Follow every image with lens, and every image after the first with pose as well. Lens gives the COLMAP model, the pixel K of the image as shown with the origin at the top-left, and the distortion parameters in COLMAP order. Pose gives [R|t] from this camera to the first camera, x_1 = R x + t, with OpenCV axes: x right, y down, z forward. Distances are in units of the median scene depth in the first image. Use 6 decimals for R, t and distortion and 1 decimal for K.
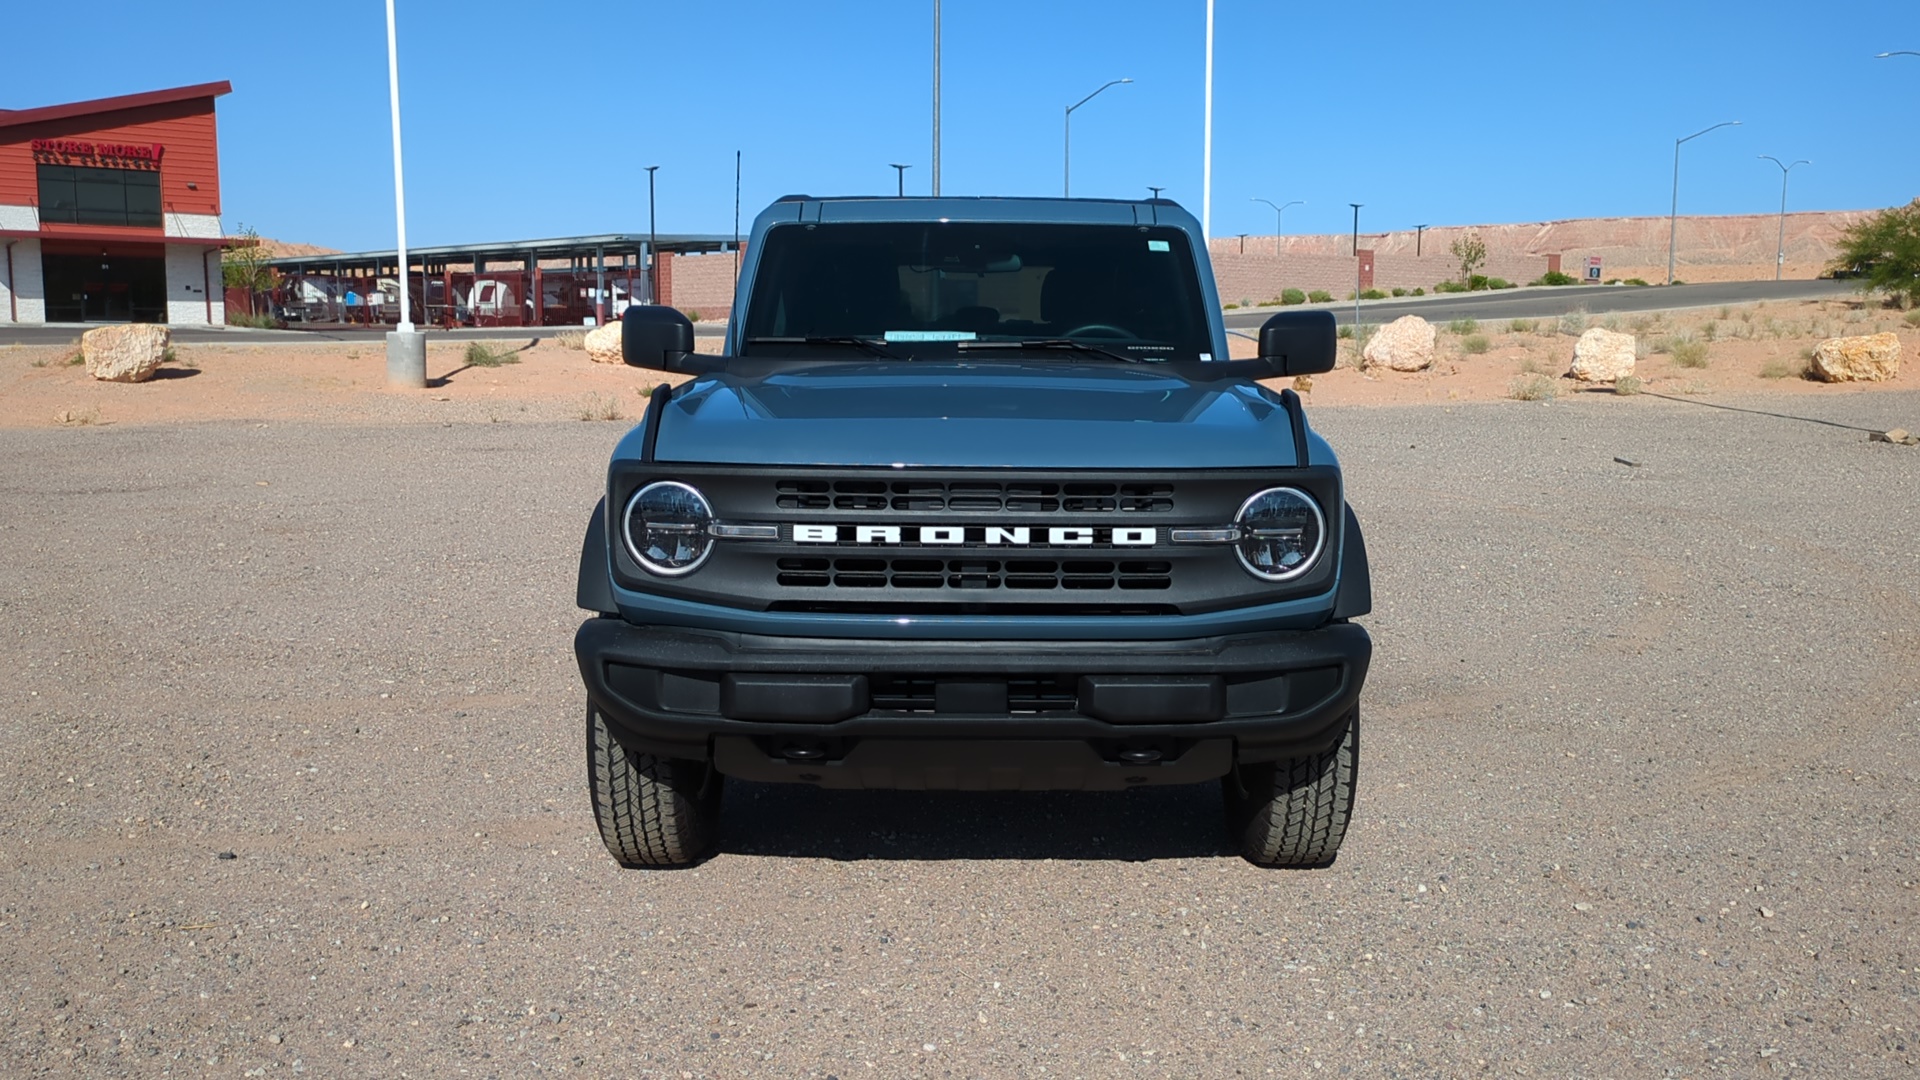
lens RADIAL K [[1656.2, 0, 973.7], [0, 1656.2, 538.9], [0, 0, 1]] dist [0.054736, -0.039568]
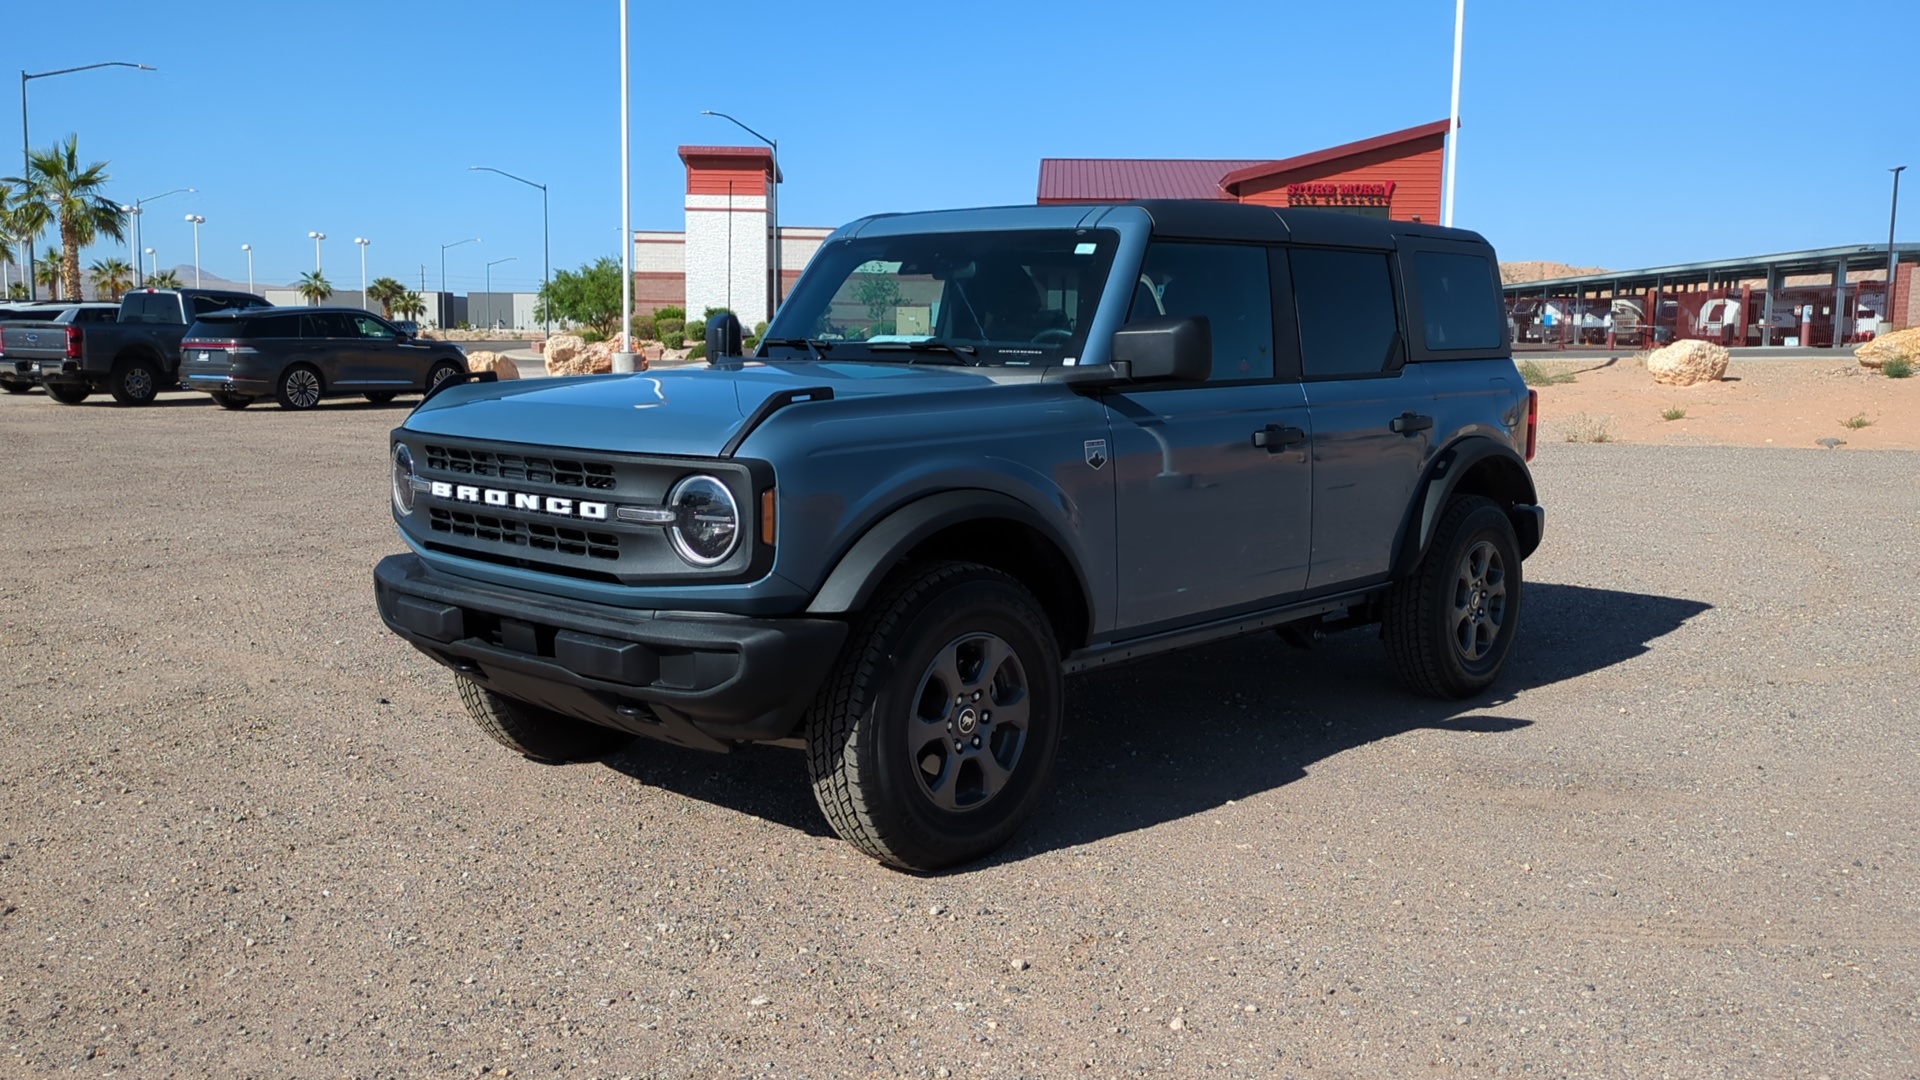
lens RADIAL K [[1656.2, 0, 978.1], [0, 1656.2, 533.8], [0, 0, 1]] dist [0.054736, -0.039568]
pose [[0.743289, 0.081401, -0.663999, 0.931249], [-0.092031, 0.995574, 0.019028, -0.027780], [0.662609, 0.046965, 0.747491, 0.298740]]
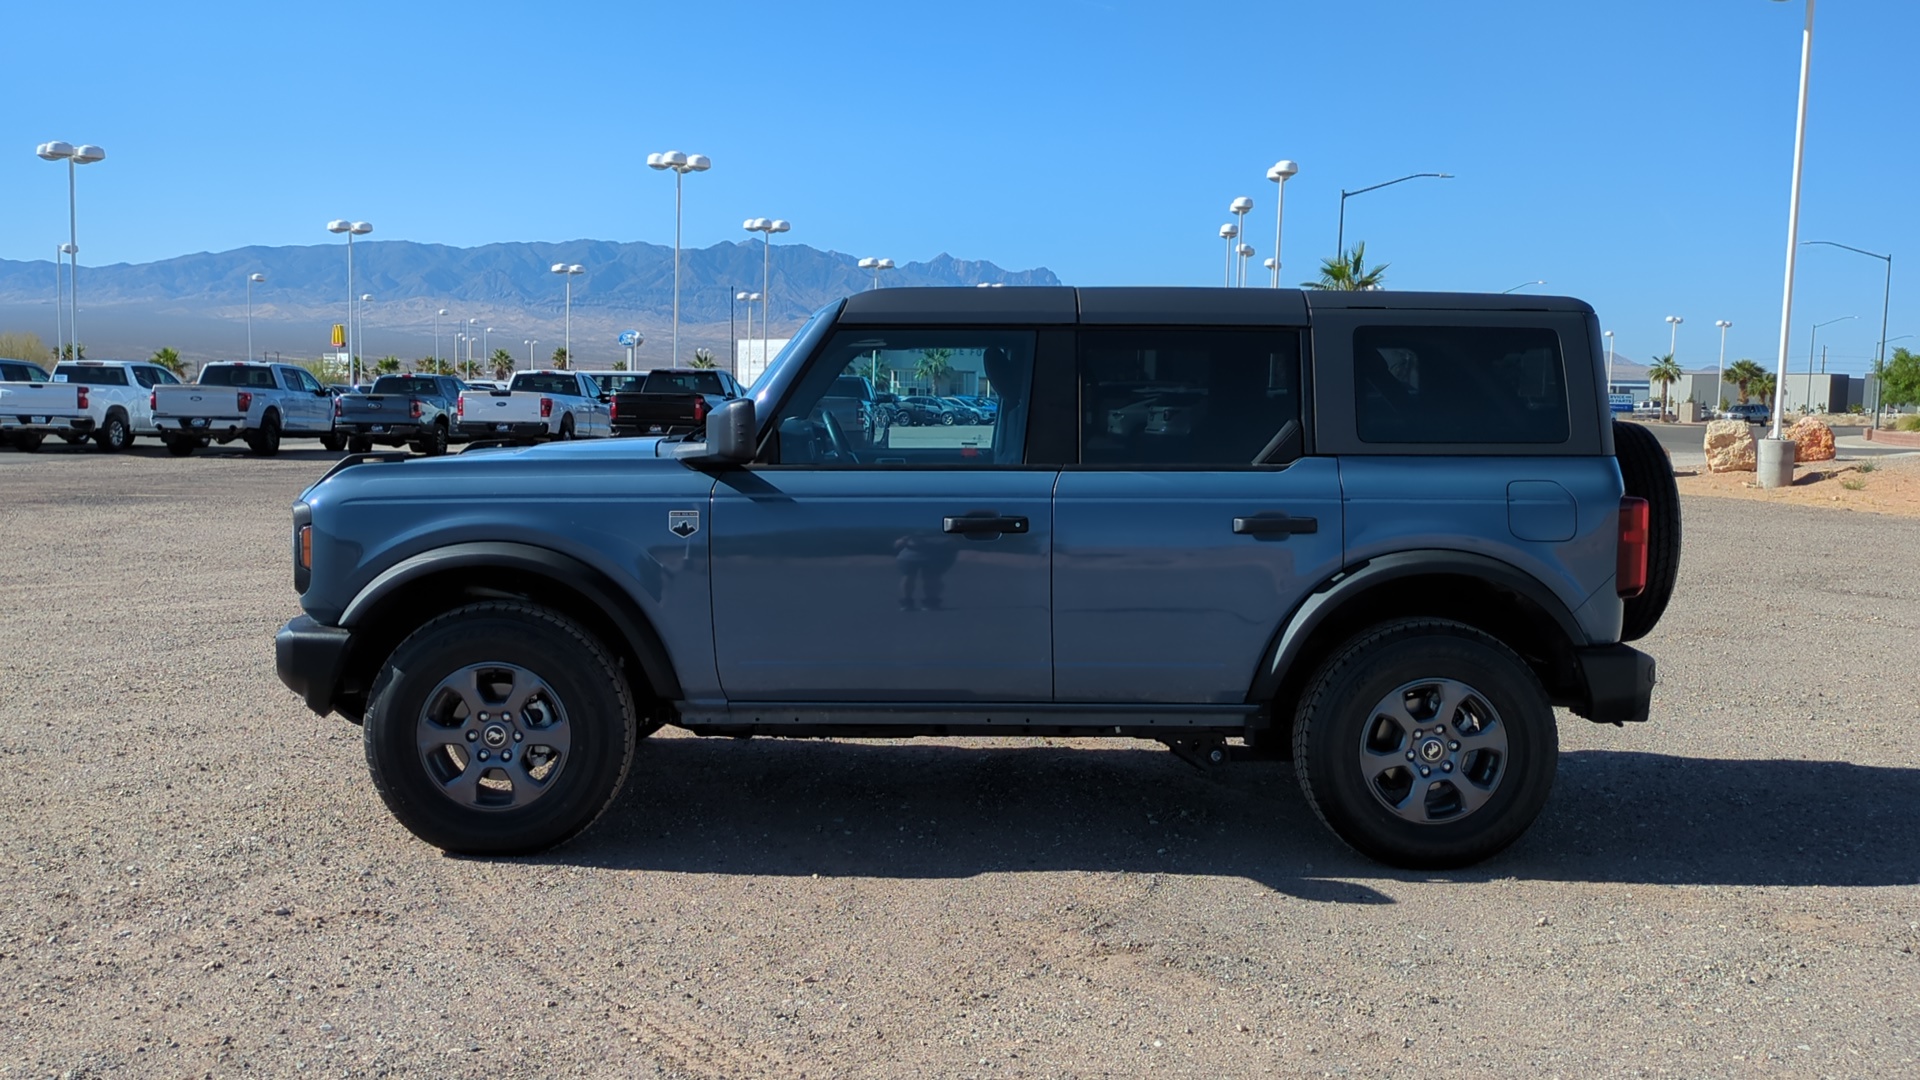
lens RADIAL K [[1656.2, 0, 979.4], [0, 1656.2, 531.3], [0, 0, 1]] dist [0.054736, -0.039568]
pose [[0.037040, 0.075680, -0.996444, 1.483036], [-0.147601, 0.986606, 0.069446, -0.180150], [0.988353, 0.144504, 0.047714, 1.347215]]
